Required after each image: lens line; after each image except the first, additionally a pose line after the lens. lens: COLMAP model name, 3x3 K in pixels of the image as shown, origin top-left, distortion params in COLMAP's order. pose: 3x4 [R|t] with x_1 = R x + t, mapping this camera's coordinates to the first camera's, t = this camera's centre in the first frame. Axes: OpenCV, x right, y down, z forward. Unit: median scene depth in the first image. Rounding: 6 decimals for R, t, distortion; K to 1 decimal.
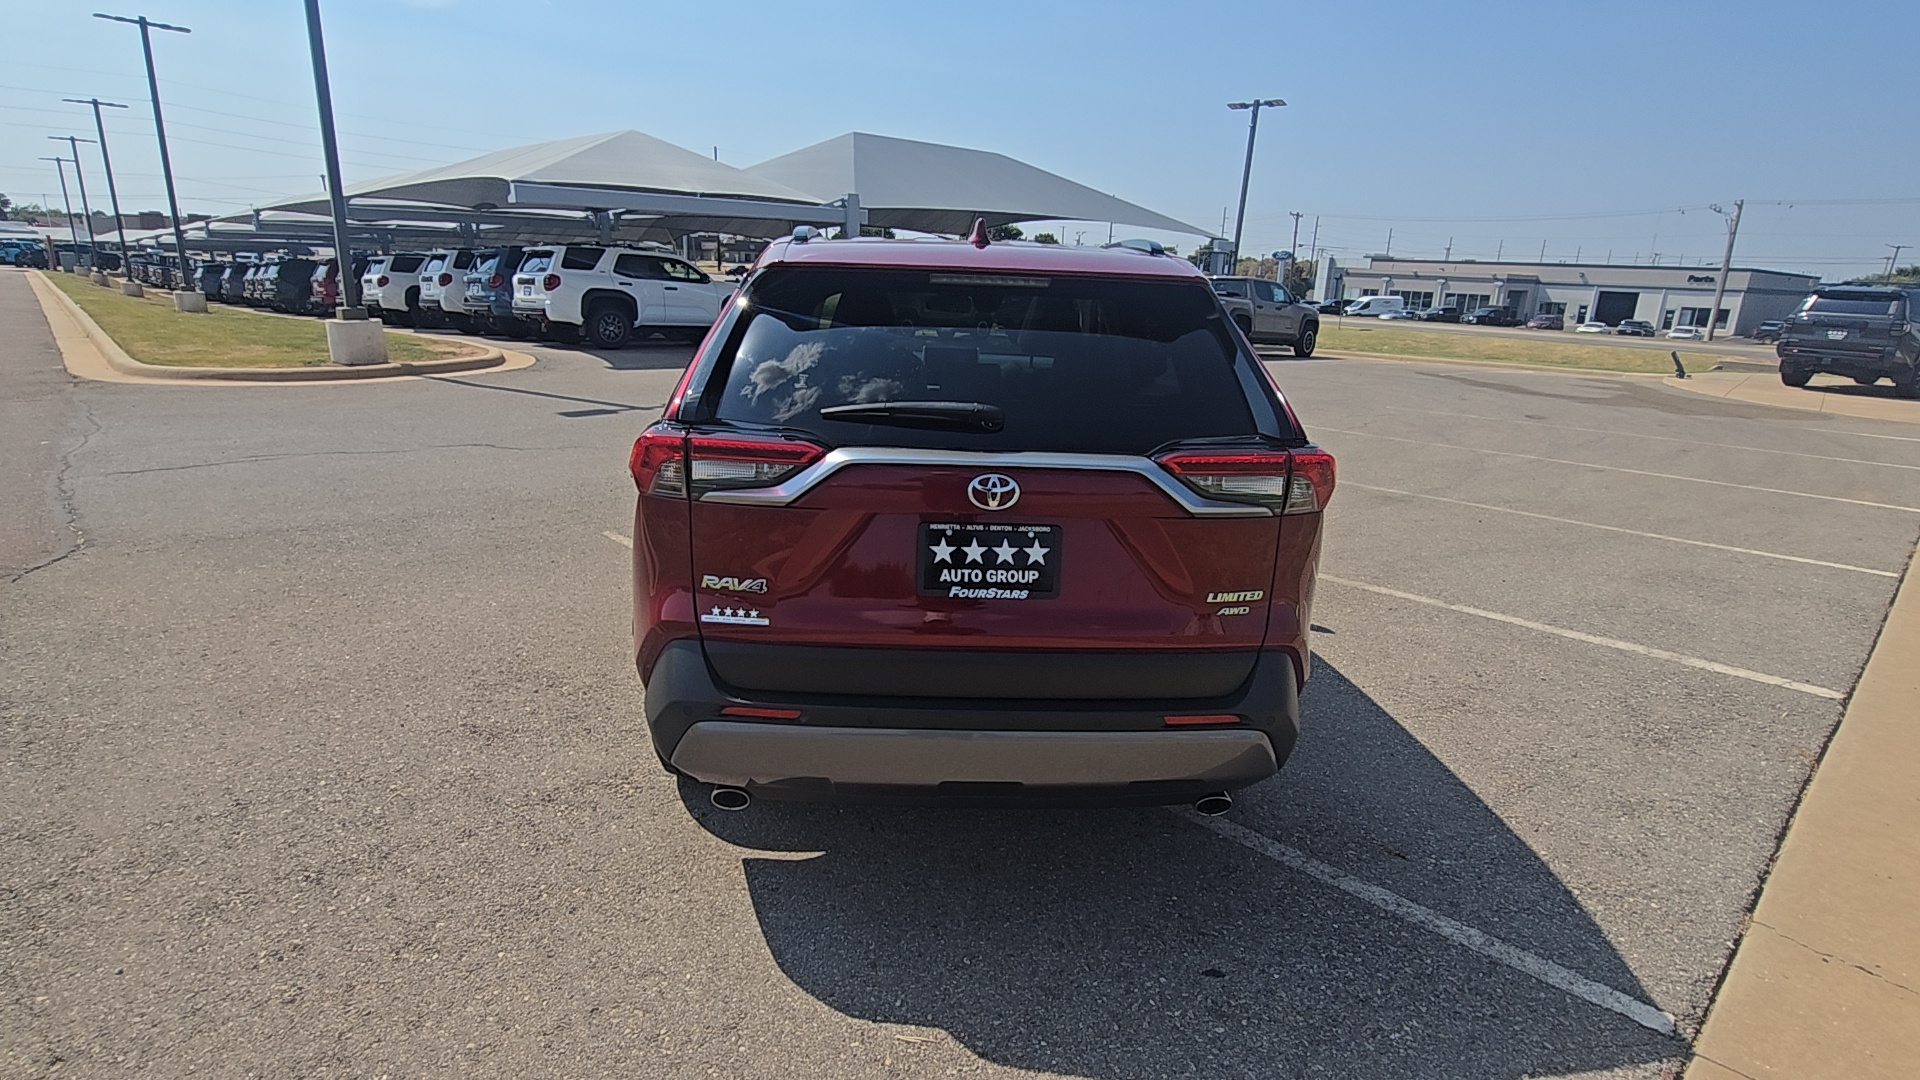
lens RADIAL K [[962.2, 0, 951.6], [0, 962.2, 539.8], [0, 0, 1]] dist [-0.001200, 0.000209]
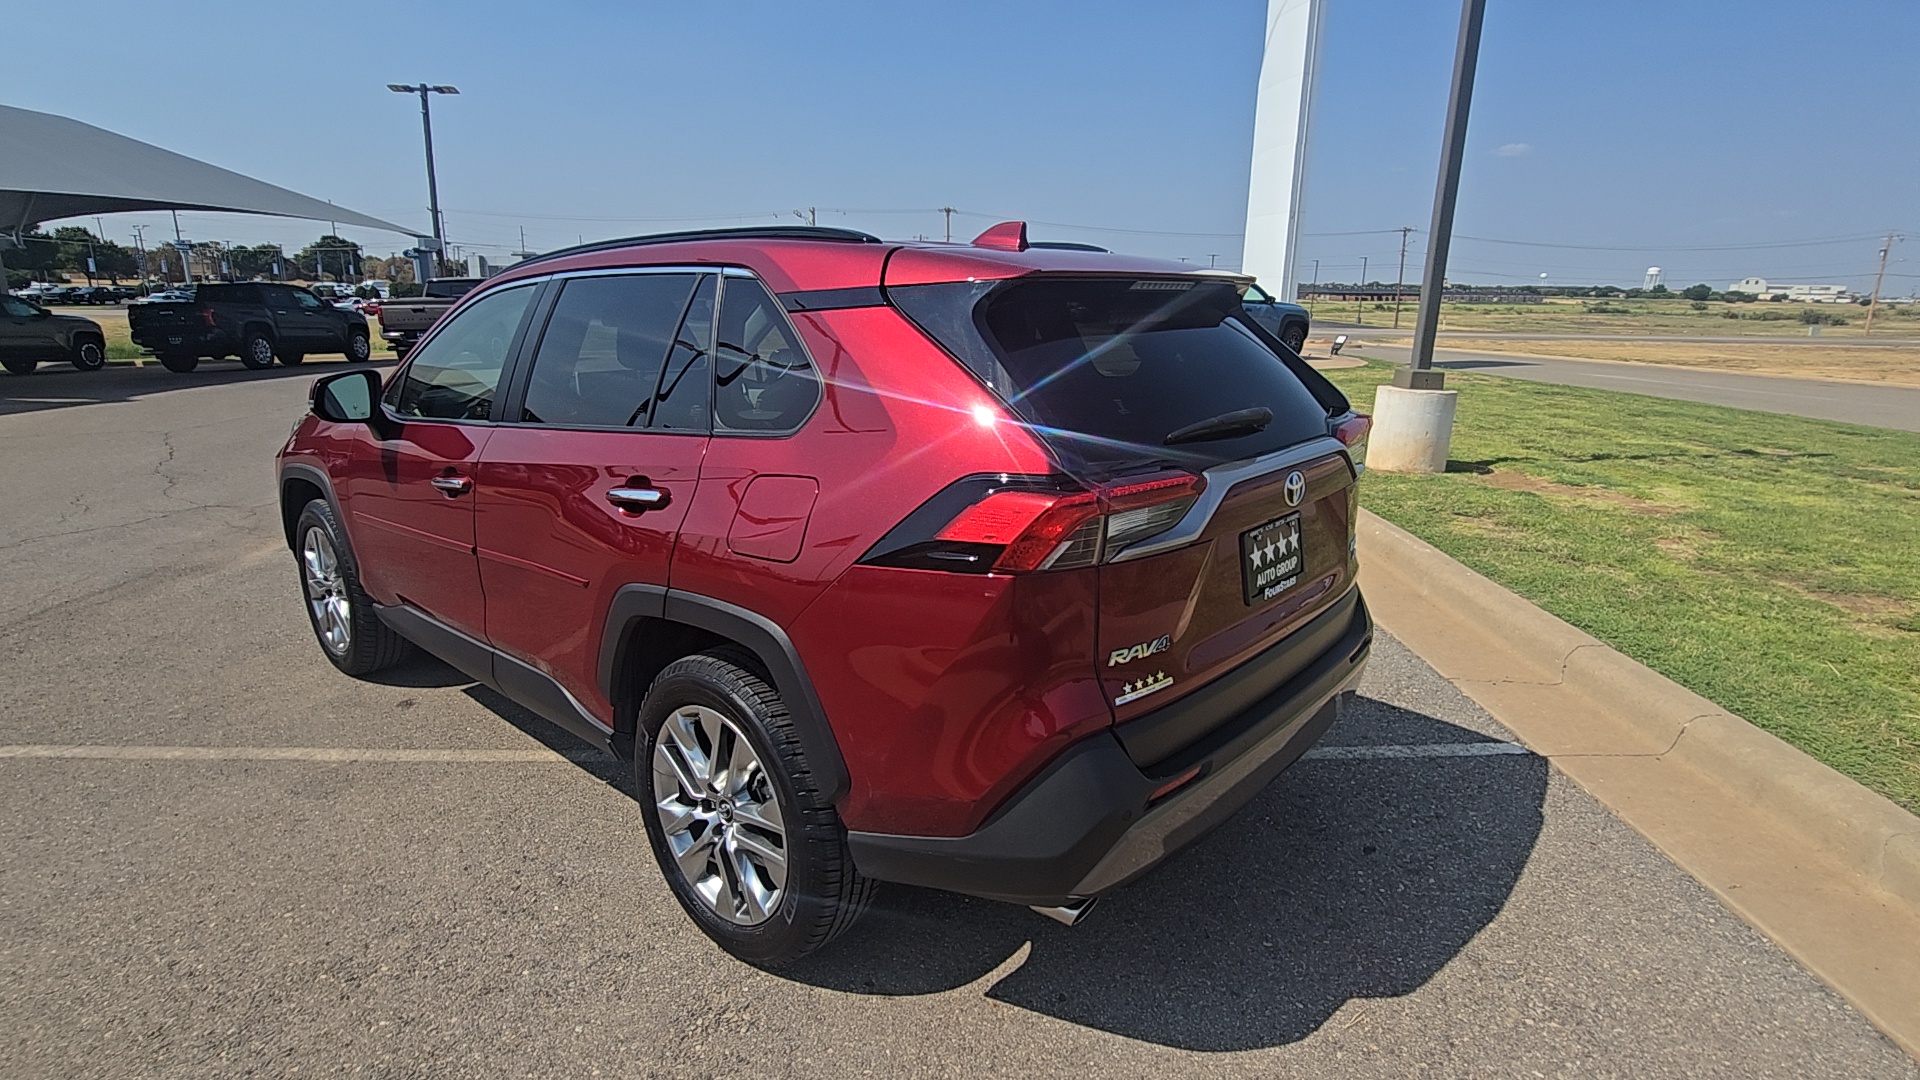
lens RADIAL K [[962.2, 0, 951.6], [0, 962.2, 539.8], [0, 0, 1]] dist [-0.001200, 0.000209]
pose [[0.687275, -0.212227, 0.694703, -0.839056], [0.210576, 0.973511, 0.089076, -0.147617], [-0.695205, 0.085068, 0.713760, 0.460868]]
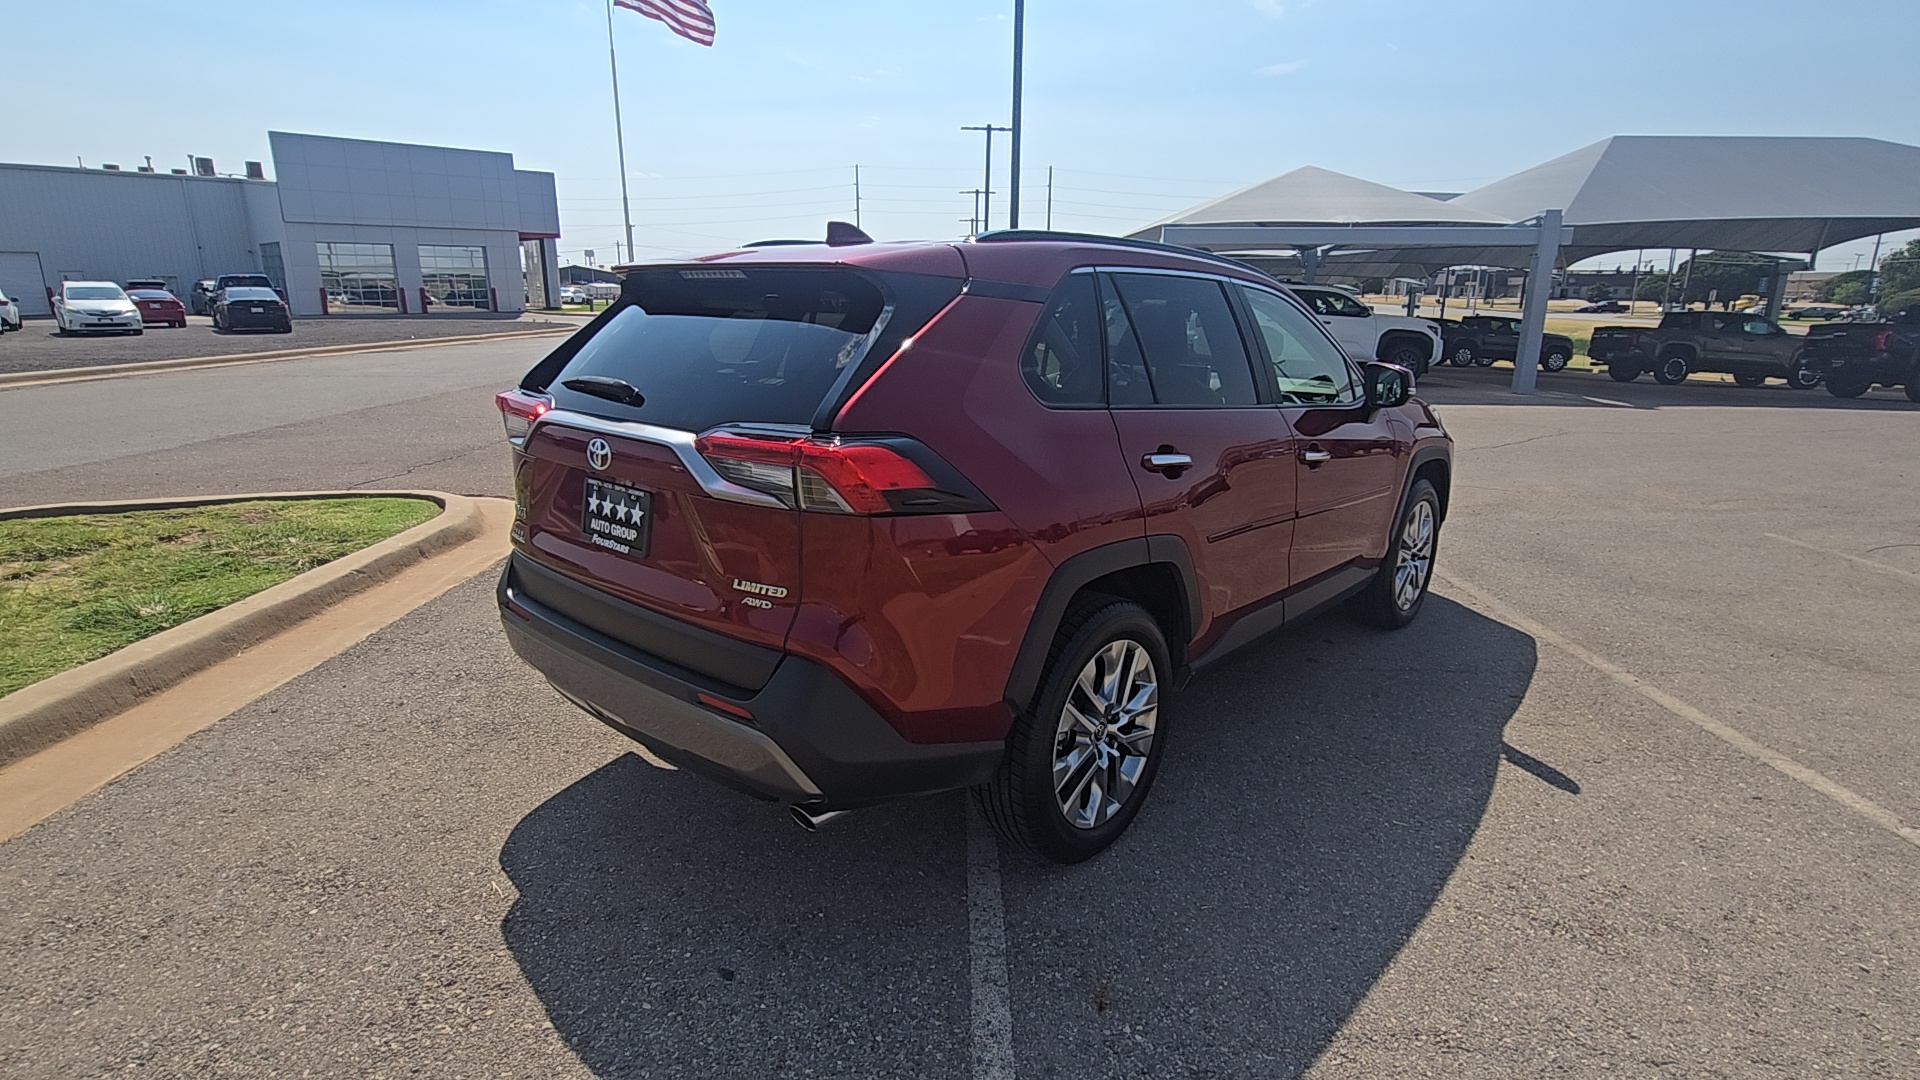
lens RADIAL K [[962.2, 0, 951.6], [0, 962.2, 539.8], [0, 0, 1]] dist [-0.001200, 0.000209]
pose [[0.728252, 0.142105, -0.670414, 1.013304], [-0.168534, 0.985358, 0.025788, -0.043714], [0.664263, 0.094208, 0.741539, 0.384296]]
